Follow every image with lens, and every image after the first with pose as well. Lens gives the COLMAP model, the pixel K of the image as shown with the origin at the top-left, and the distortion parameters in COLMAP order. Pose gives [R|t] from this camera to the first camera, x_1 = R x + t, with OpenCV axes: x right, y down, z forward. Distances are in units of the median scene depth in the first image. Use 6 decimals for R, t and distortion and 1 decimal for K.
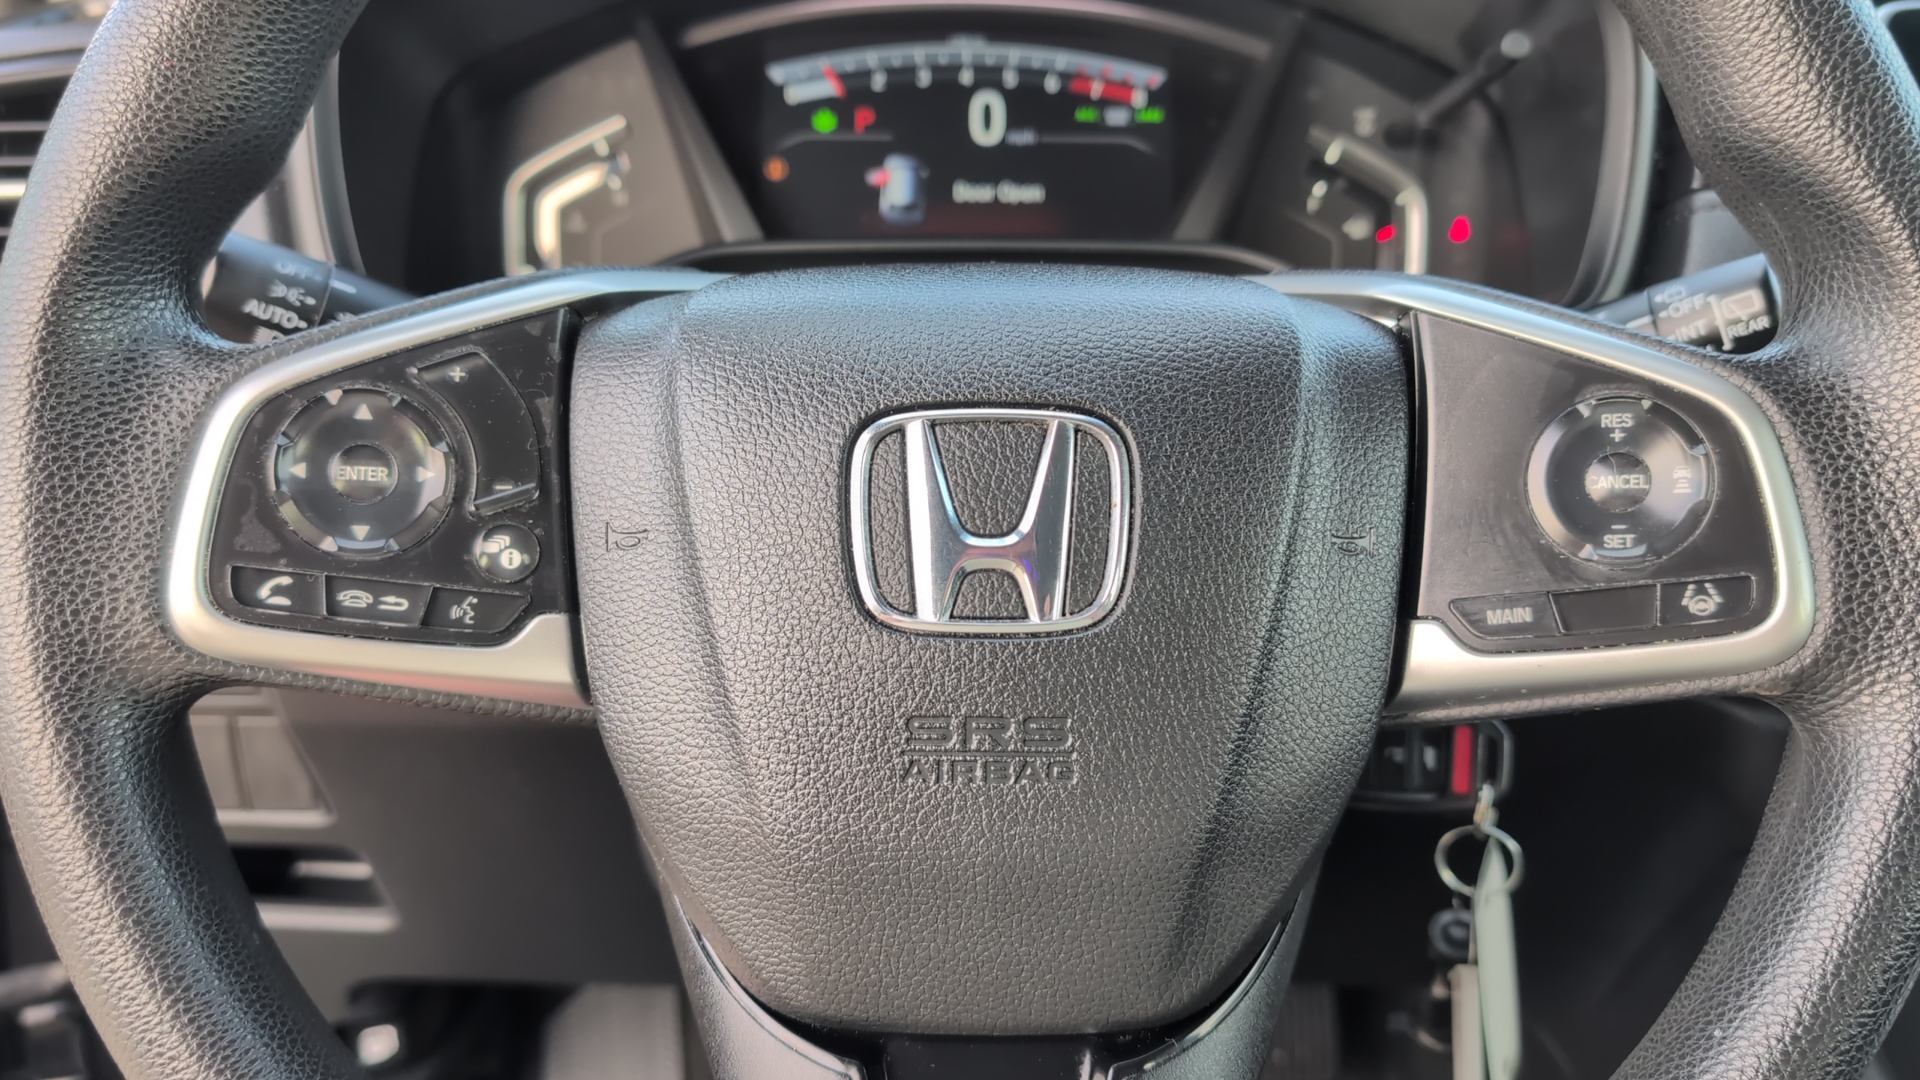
lens RADIAL K [[1613.1, 0, 952.3], [0, 1613.1, 535.5], [0, 0, 1]] dist [0.041691, -0.070728]
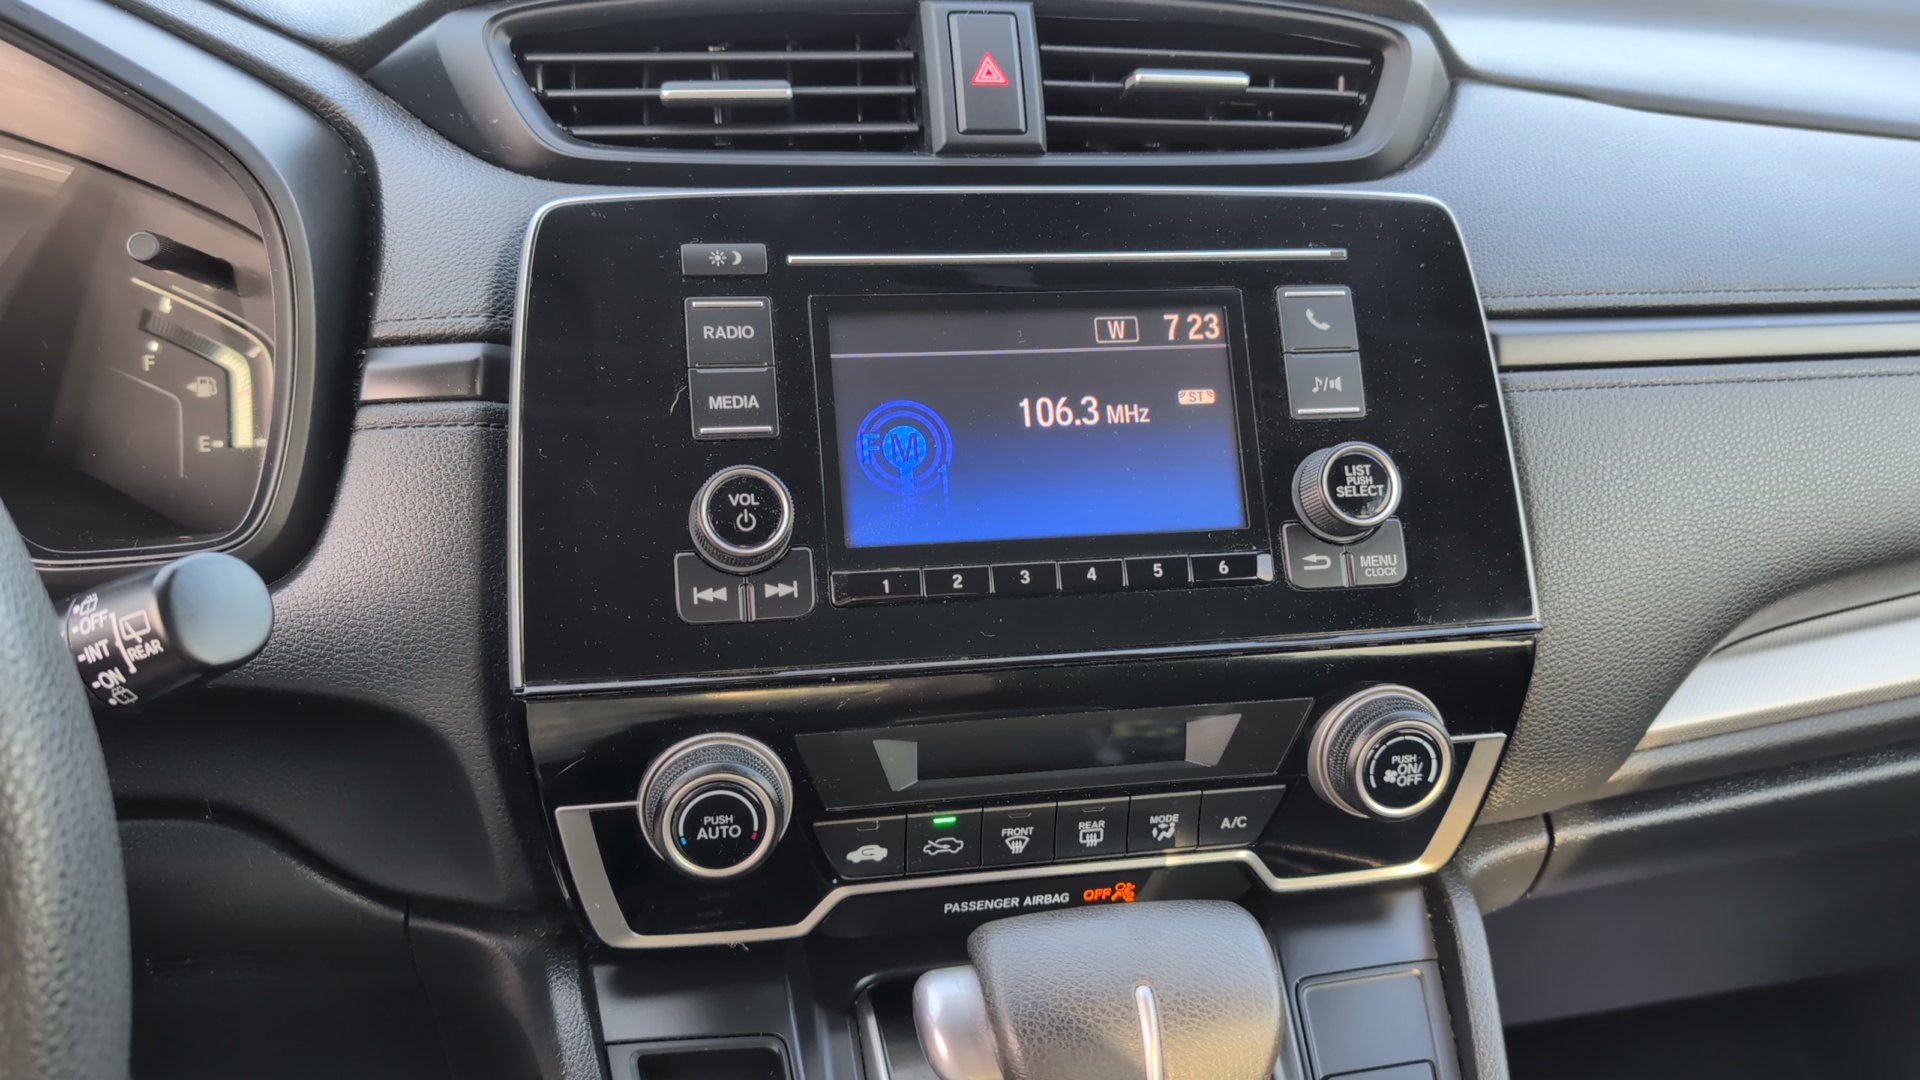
lens RADIAL K [[1613.1, 0, 970.2], [0, 1613.1, 522.2], [0, 0, 1]] dist [0.041691, -0.070728]
pose [[0.975892, -0.053955, 0.211478, 0.474964], [0.043965, 0.997697, 0.051659, -0.142797], [-0.213779, -0.041116, 0.976017, 0.016254]]
